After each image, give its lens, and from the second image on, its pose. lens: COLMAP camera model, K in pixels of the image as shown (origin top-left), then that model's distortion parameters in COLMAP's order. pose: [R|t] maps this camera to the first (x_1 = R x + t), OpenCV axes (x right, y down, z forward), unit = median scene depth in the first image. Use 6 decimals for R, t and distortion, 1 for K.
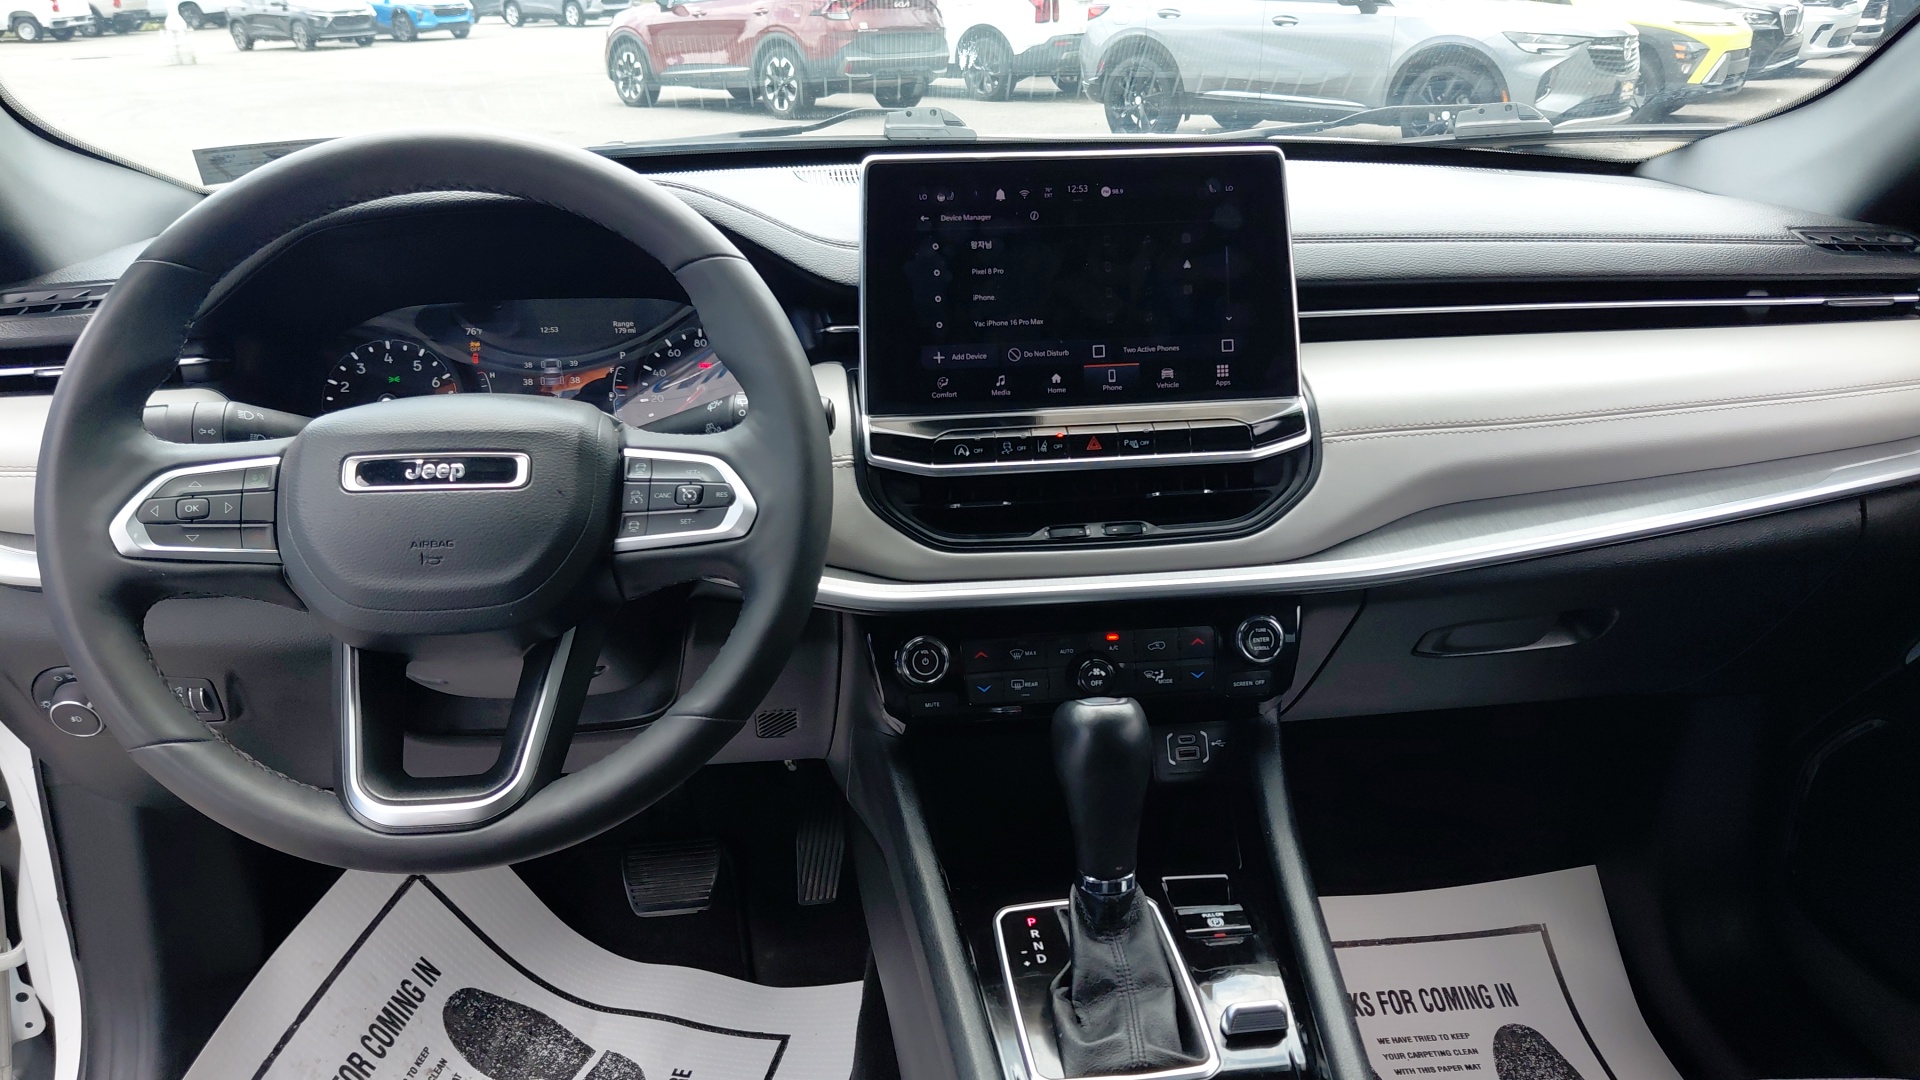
lens RADIAL K [[1438.2, 0, 951.7], [0, 1438.2, 569.0], [0, 0, 1]] dist [0.032799, -0.068900]
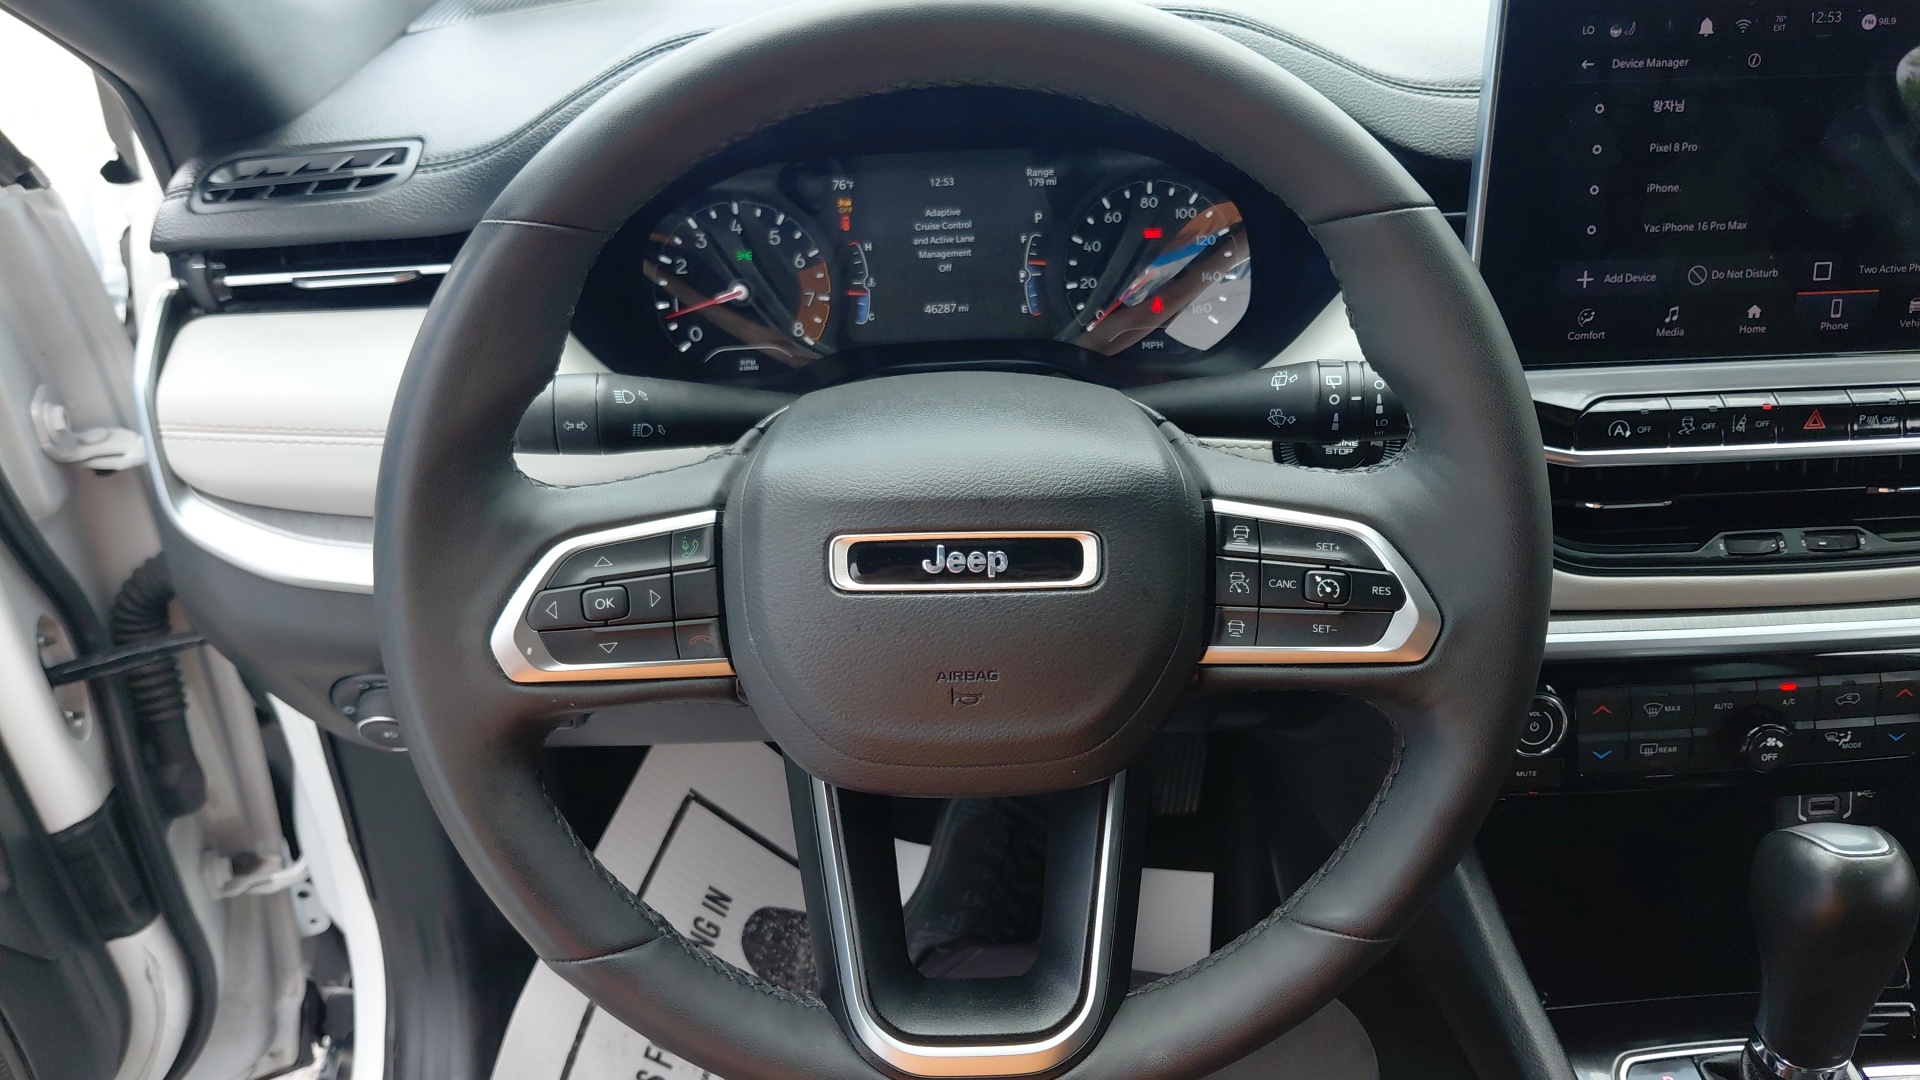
lens RADIAL K [[1438.2, 0, 962.4], [0, 1438.2, 580.8], [0, 0, 1]] dist [0.032799, -0.068900]
pose [[0.996617, 0.030962, -0.076137, -0.240738], [-0.011955, 0.971090, 0.238412, -0.166400], [0.081318, -0.236695, 0.968175, 0.285938]]
